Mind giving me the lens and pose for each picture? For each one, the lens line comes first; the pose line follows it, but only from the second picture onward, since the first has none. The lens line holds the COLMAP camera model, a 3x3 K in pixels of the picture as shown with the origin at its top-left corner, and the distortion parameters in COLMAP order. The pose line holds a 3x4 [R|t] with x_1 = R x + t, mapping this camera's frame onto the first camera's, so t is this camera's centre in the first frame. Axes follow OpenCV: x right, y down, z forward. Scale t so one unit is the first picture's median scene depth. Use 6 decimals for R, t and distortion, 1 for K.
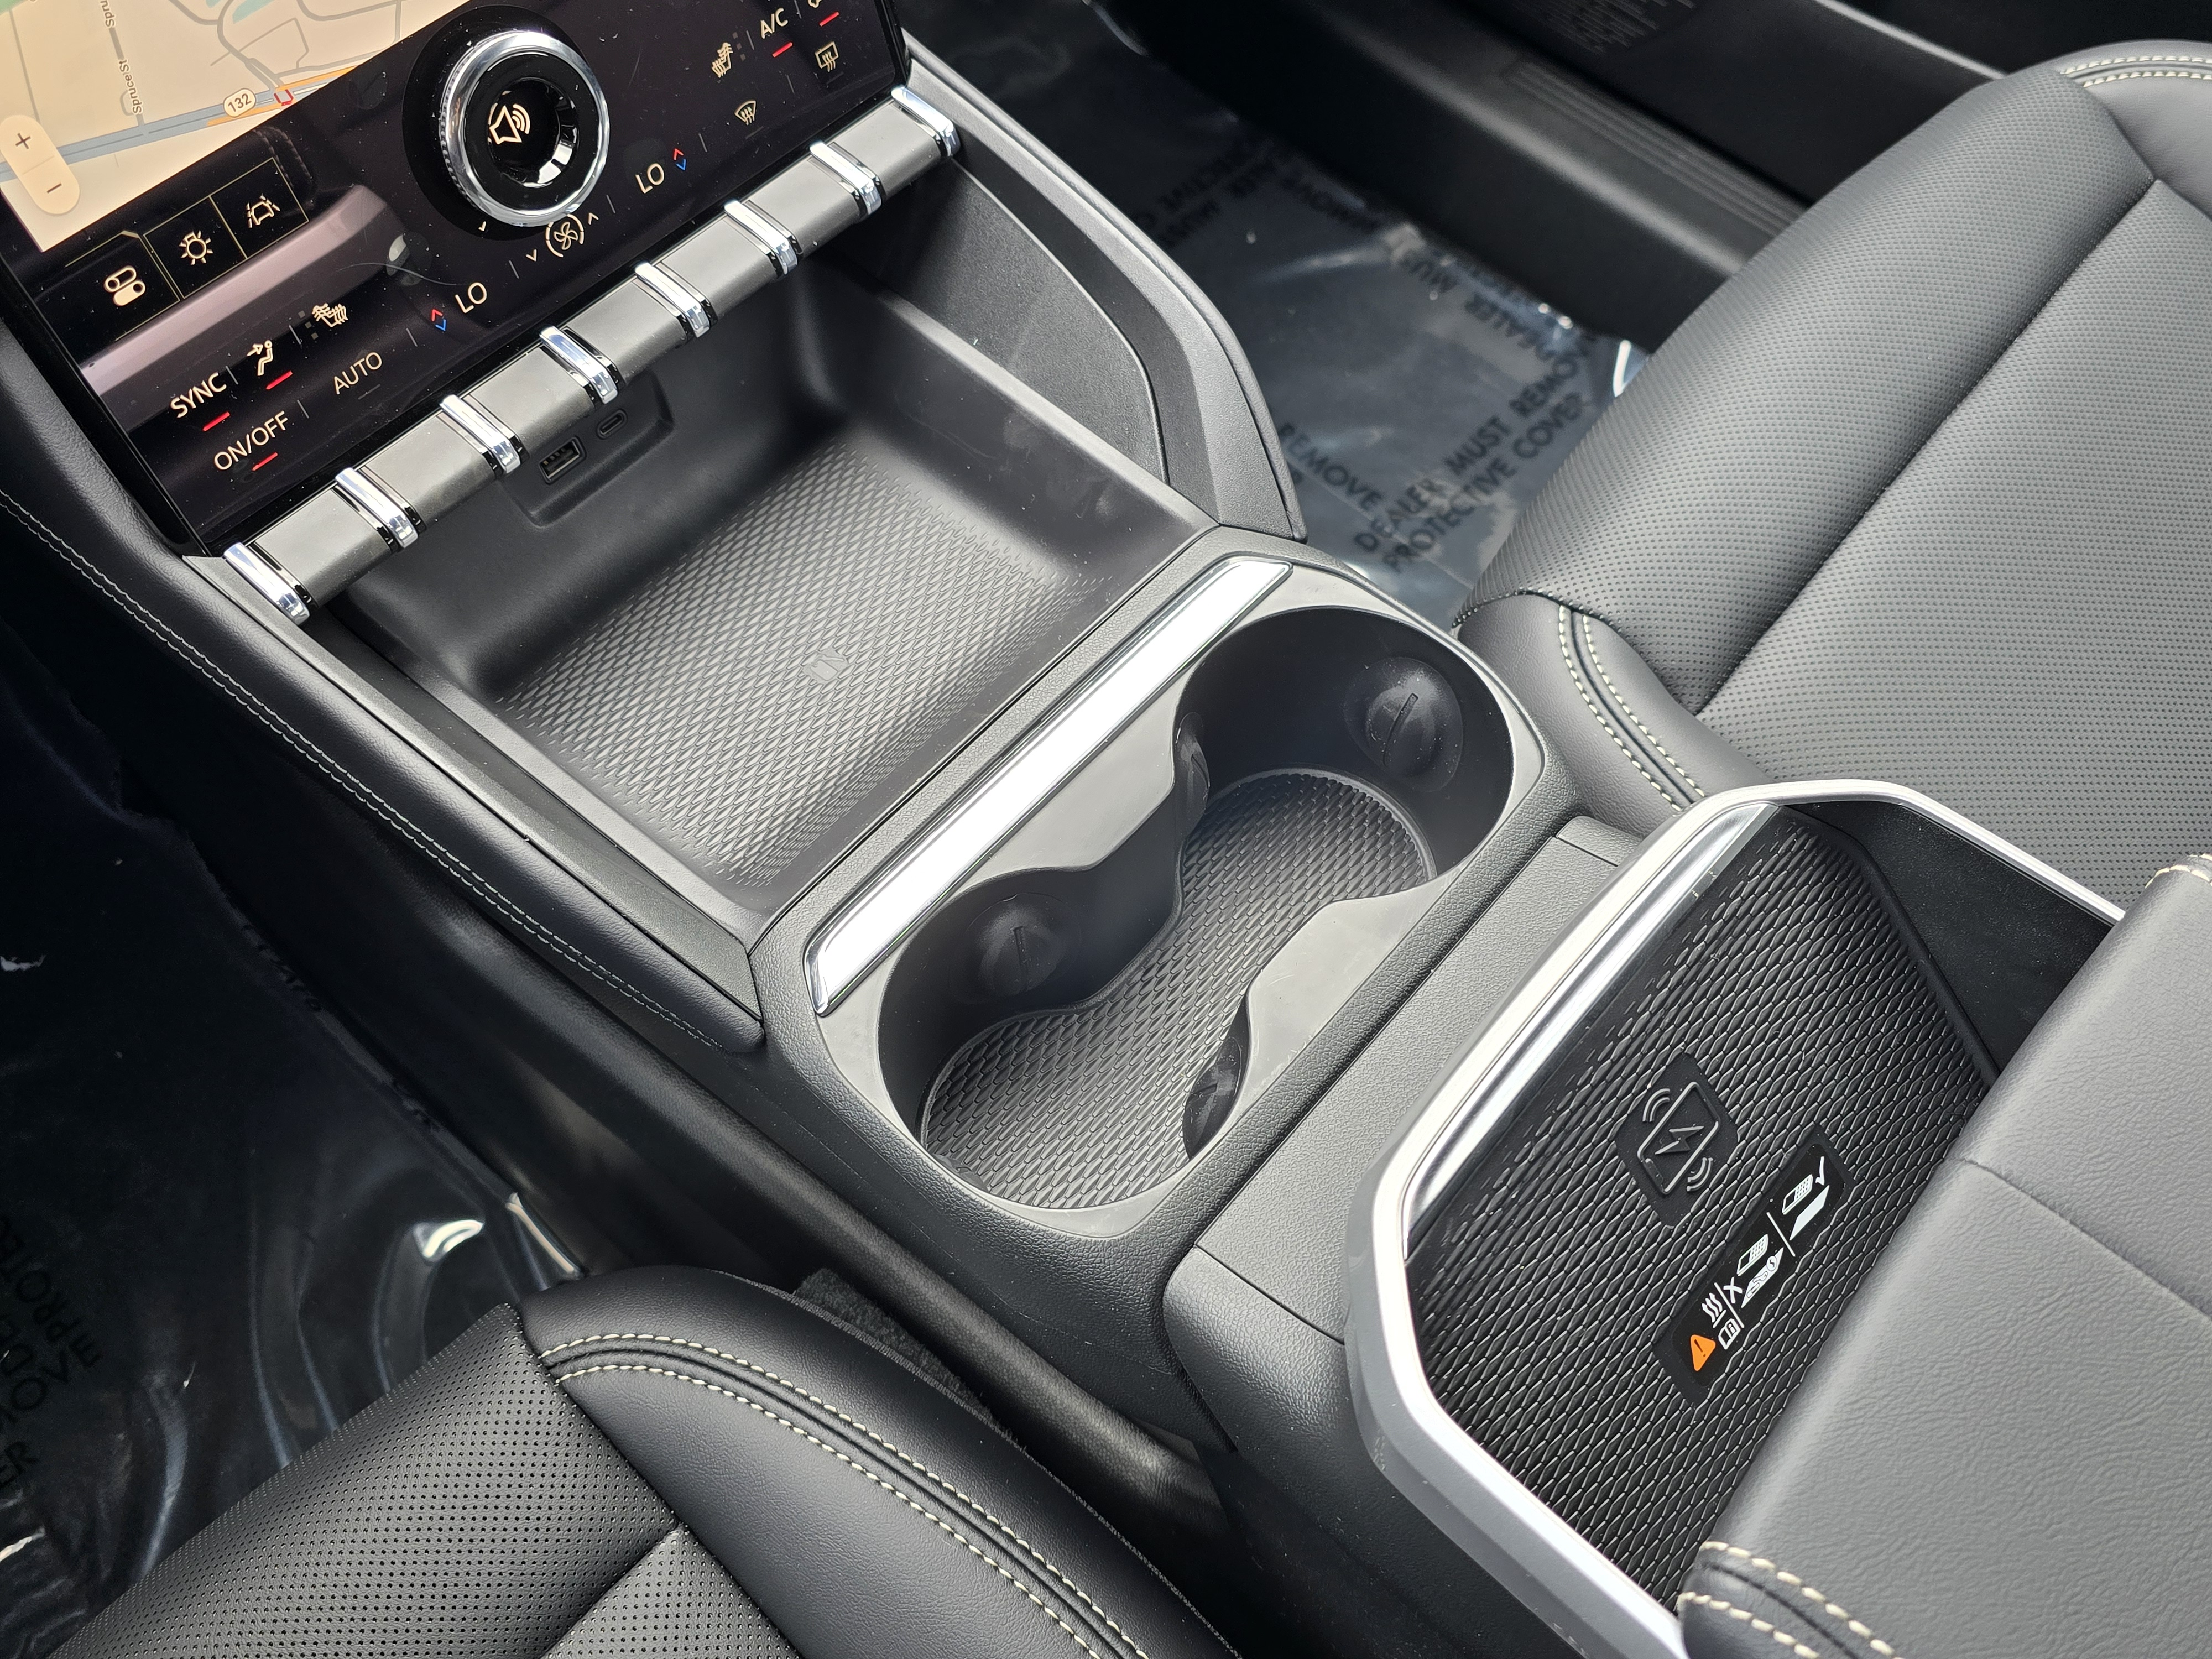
lens RADIAL K [[1955.1, 0, 1104.2], [0, 1955.1, 815.0], [0, 0, 1]] dist [0.067703, -0.088342]
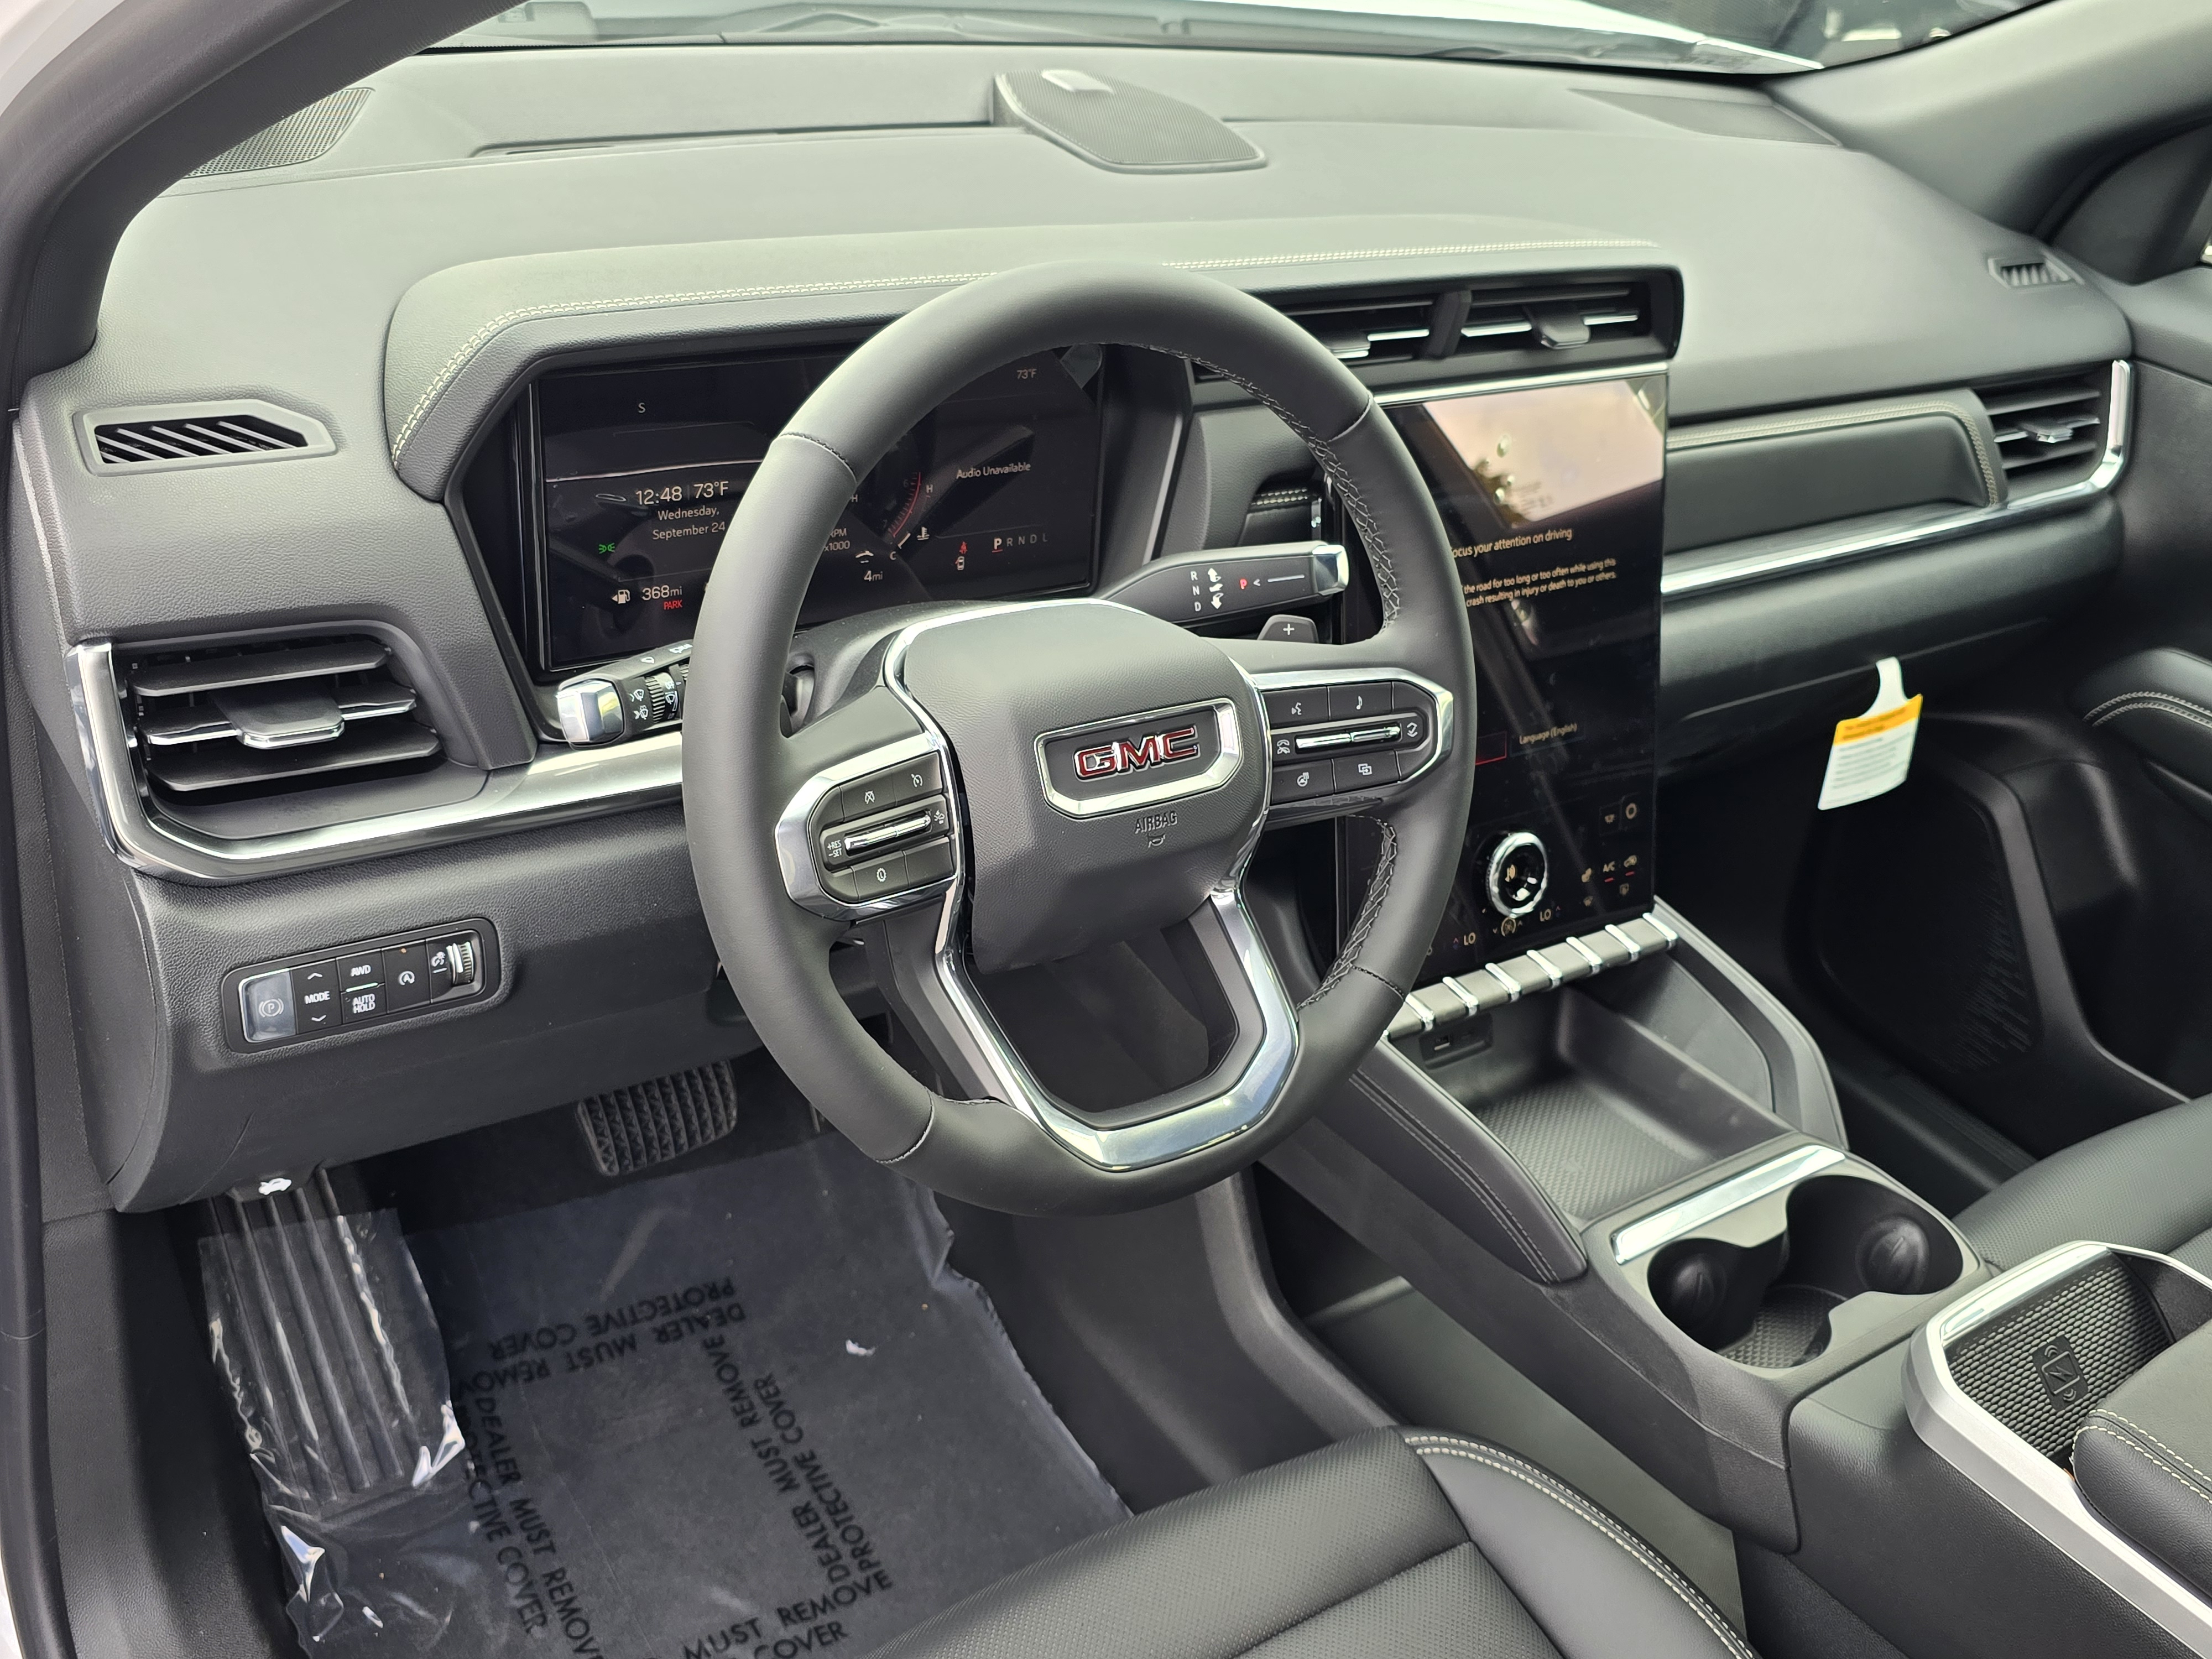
lens RADIAL K [[2145.1, 0, 1093.2], [0, 2145.1, 840.7], [0, 0, 1]] dist [0.138863, -0.259672]
pose [[0.969033, 0.213157, -0.124655, -0.427799], [-0.246905, 0.843724, -0.476621, 0.827654], [0.003579, 0.492640, 0.870226, -1.046500]]
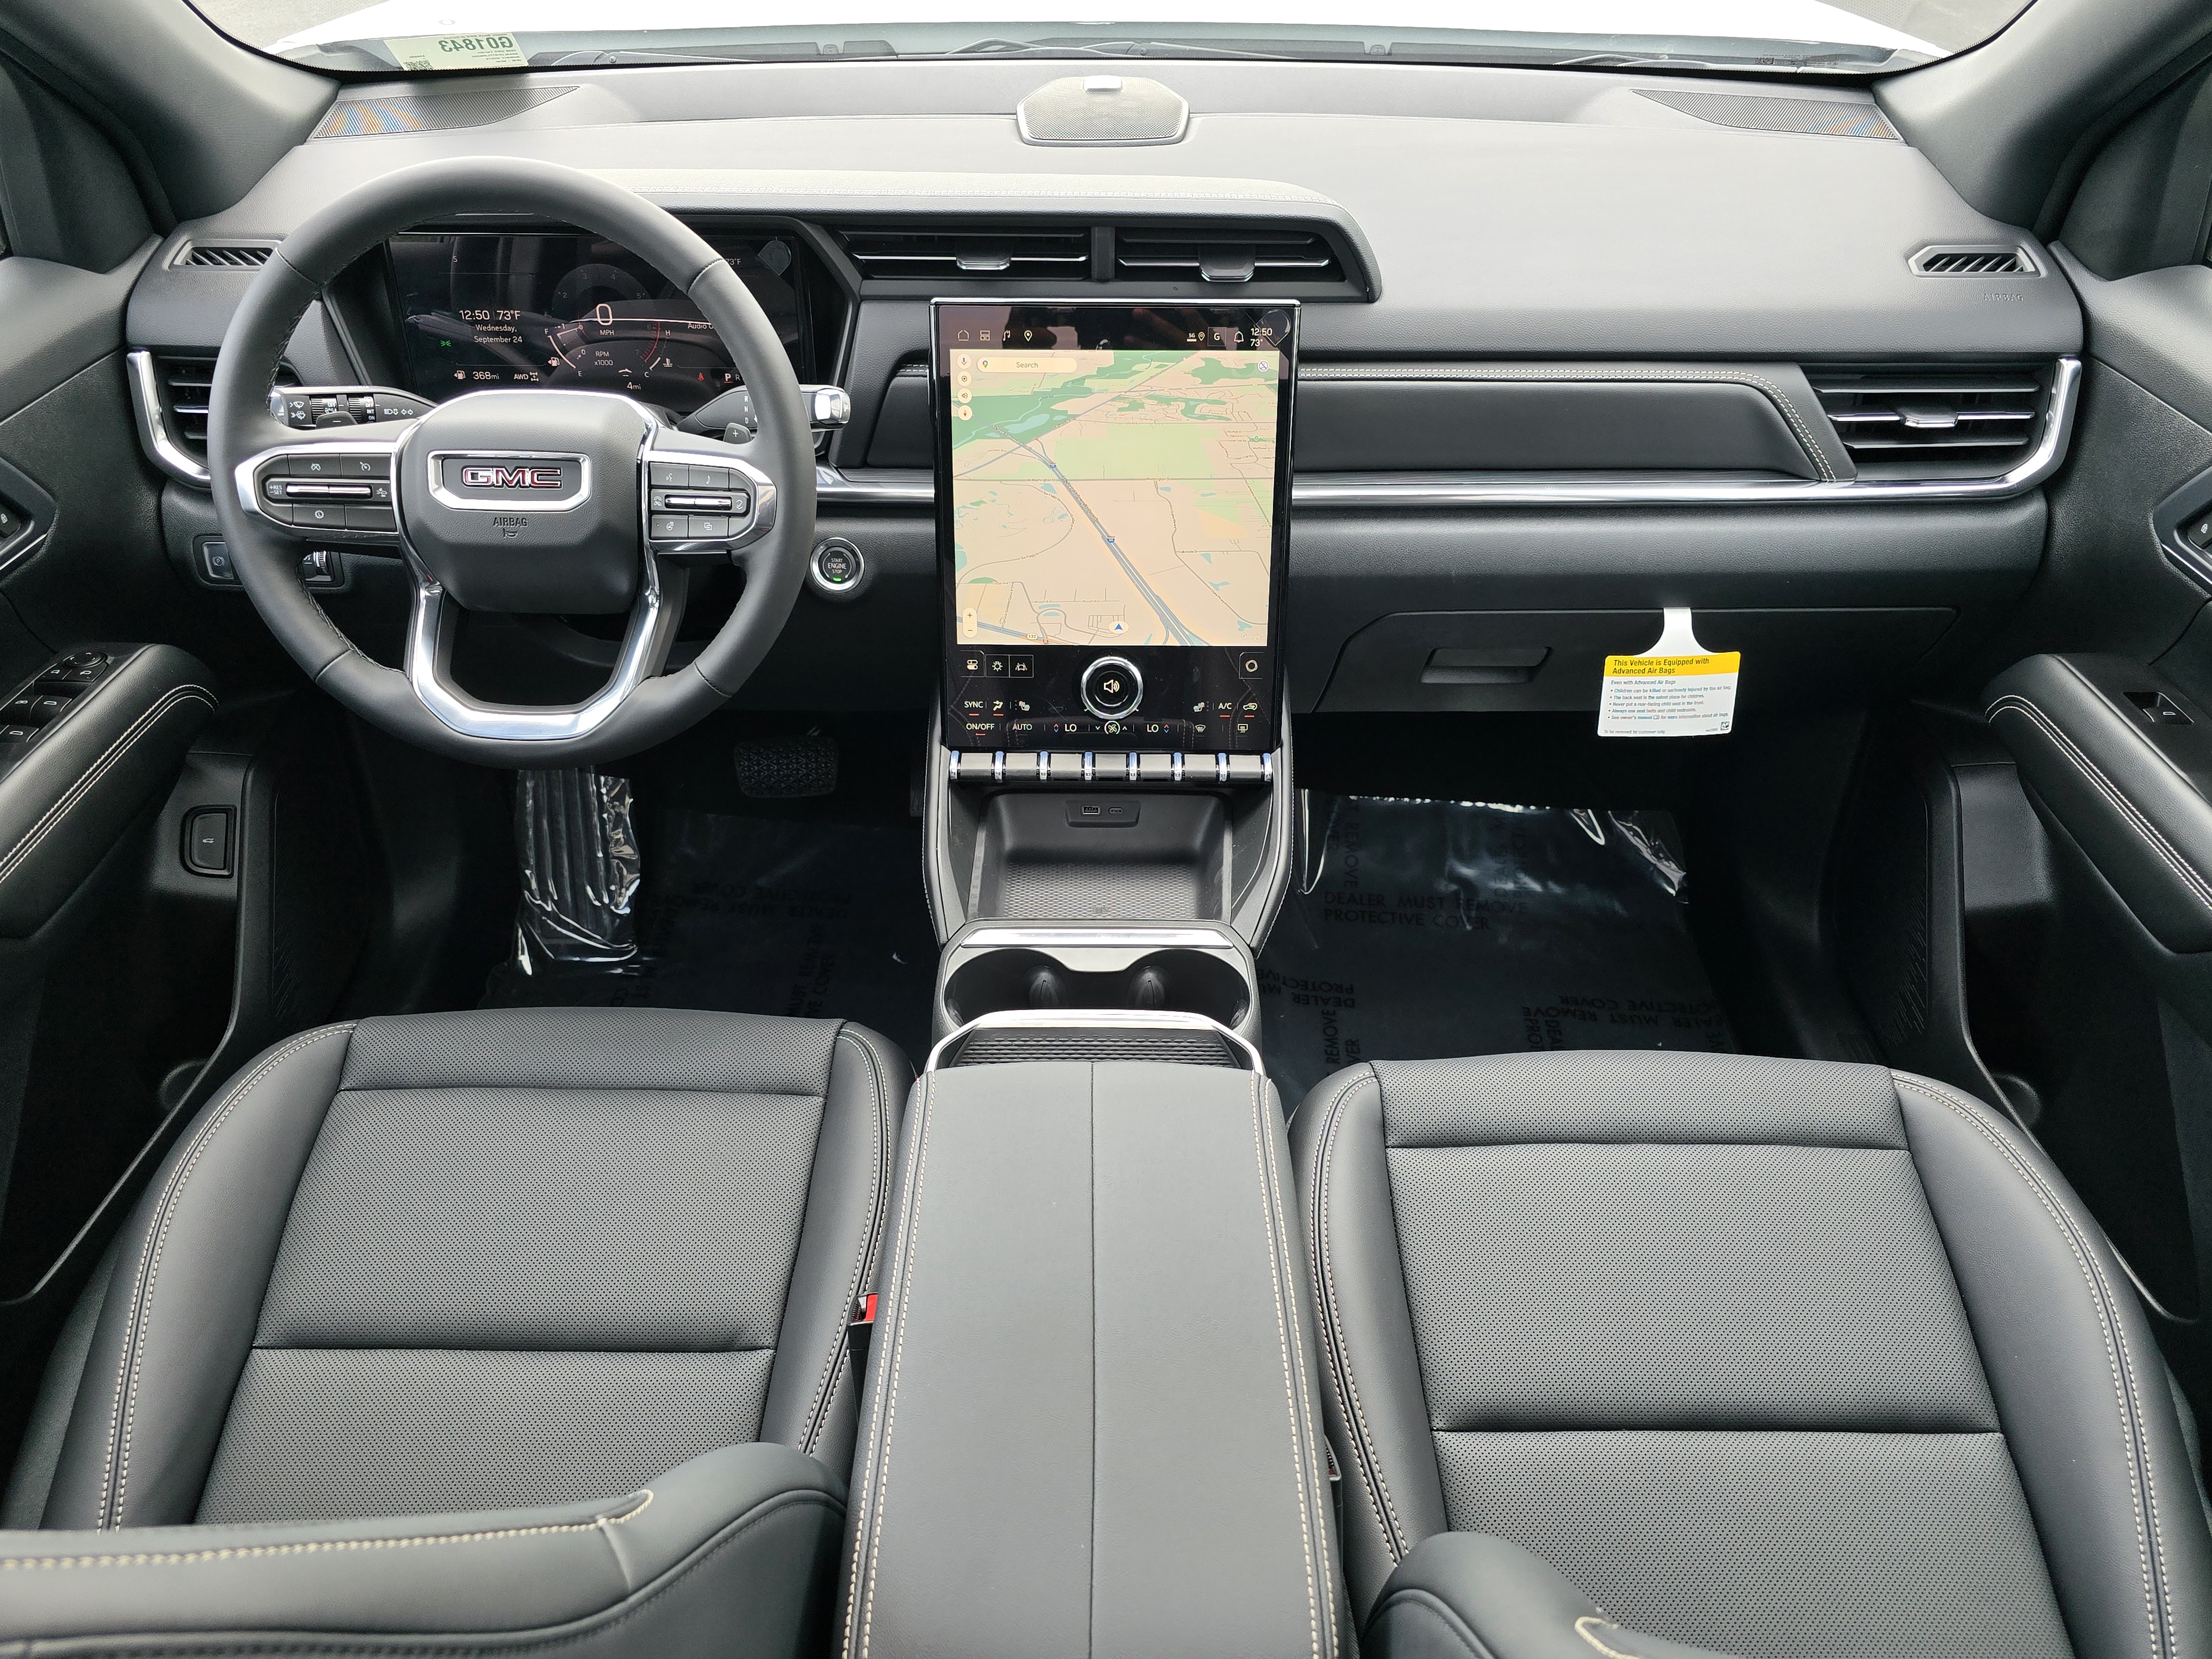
lens RADIAL K [[1631.0, 0, 1102.2], [0, 1631.0, 853.6], [0, 0, 1]] dist [0.069343, -0.076894]
pose [[0.651308, 0.431437, -0.624228, 1.214724], [-0.641554, 0.752395, -0.149366, 0.191635], [0.405224, 0.497759, 0.766831, -0.680229]]
